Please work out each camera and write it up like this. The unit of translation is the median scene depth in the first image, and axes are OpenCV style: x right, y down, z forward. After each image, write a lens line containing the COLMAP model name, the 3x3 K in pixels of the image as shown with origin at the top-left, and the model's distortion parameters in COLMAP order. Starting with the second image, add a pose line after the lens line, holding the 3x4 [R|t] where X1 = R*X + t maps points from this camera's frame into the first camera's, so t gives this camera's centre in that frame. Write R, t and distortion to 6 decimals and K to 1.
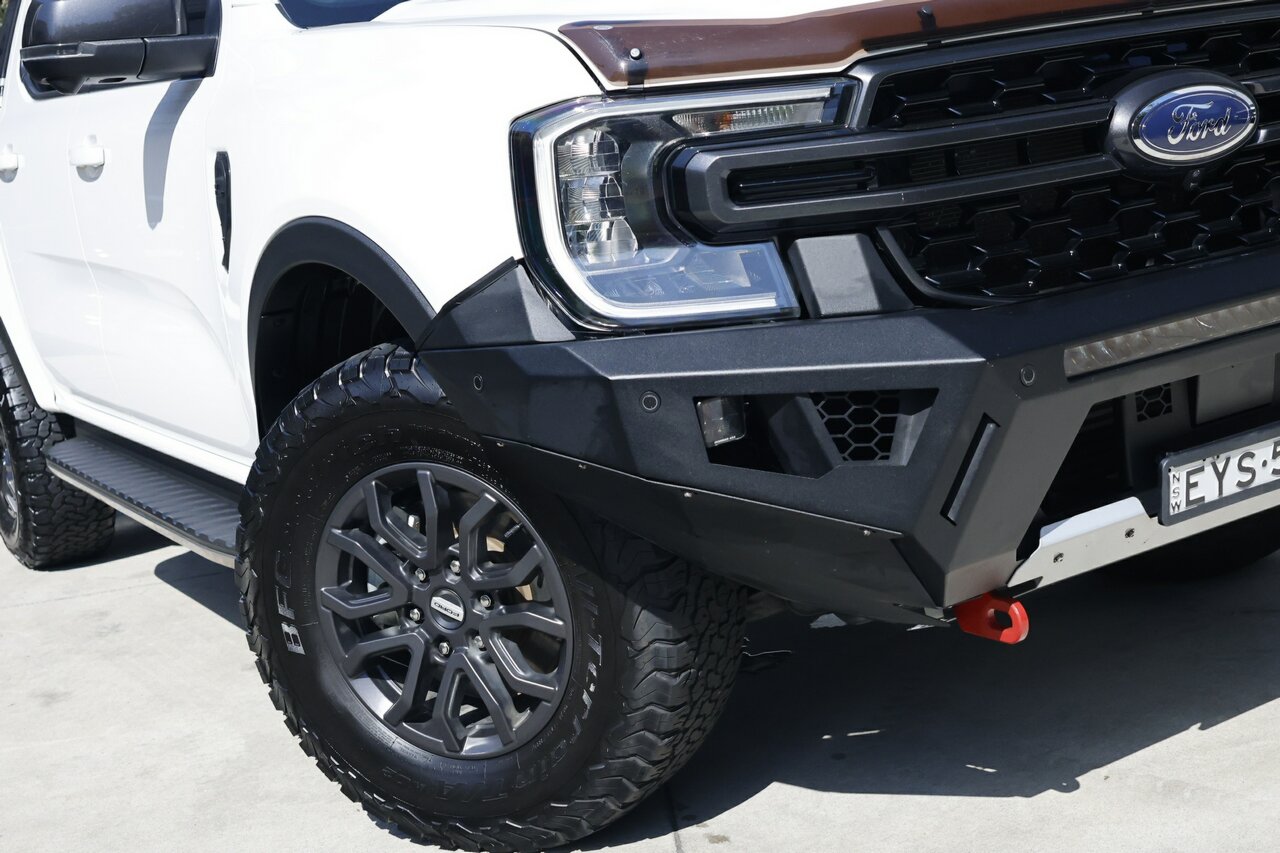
lens RADIAL K [[1635.4, 0, 728.8], [0, 1635.4, 426.2], [0, 0, 1]] dist [-0.008357, 0.003069]
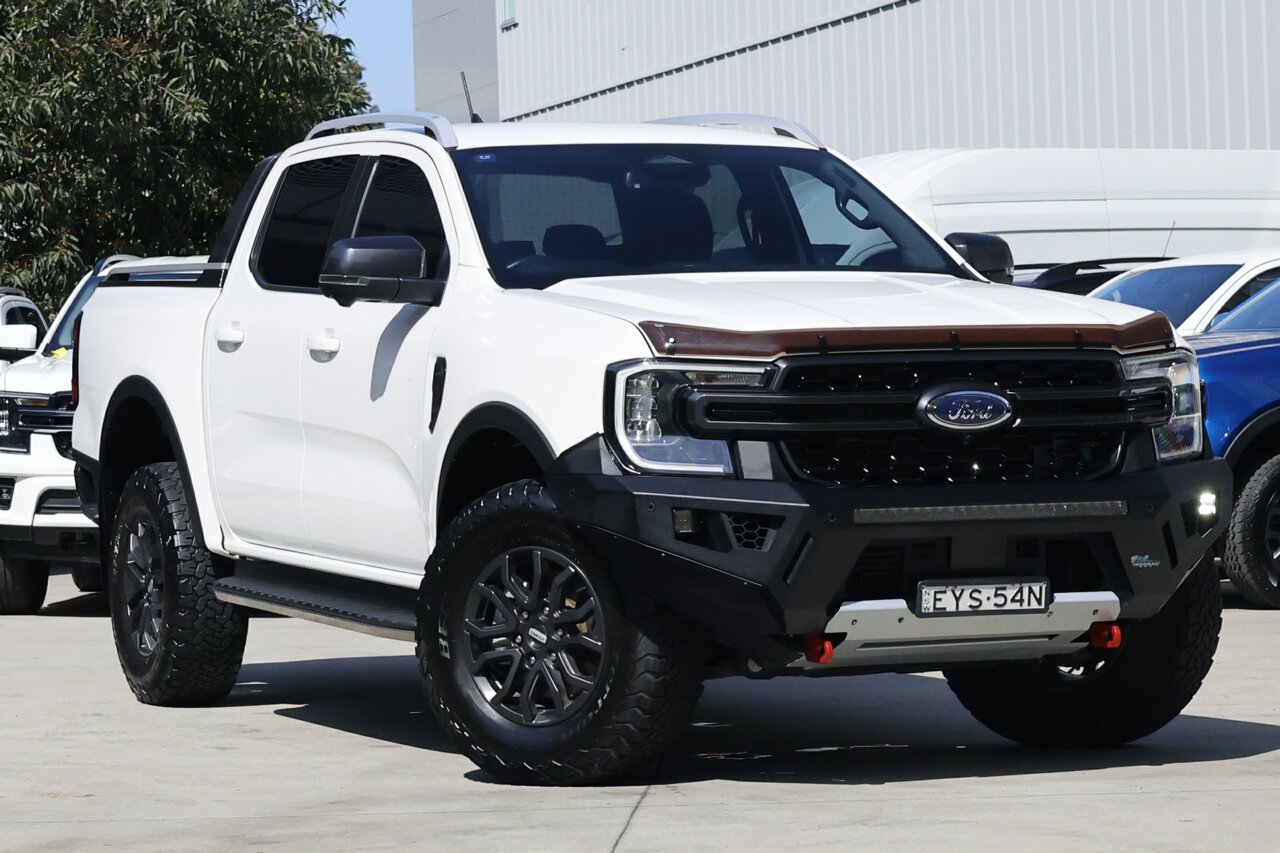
lens RADIAL K [[3353.5, 0, 640.0], [0, 3353.5, 426.5], [0, 0, 1]] dist [-0.038548, -0.227199]
pose [[0.978475, 0.124794, -0.164359, 0.554624], [-0.148947, 0.978318, -0.143905, 0.443906], [0.142836, 0.165289, 0.975847, -2.812962]]
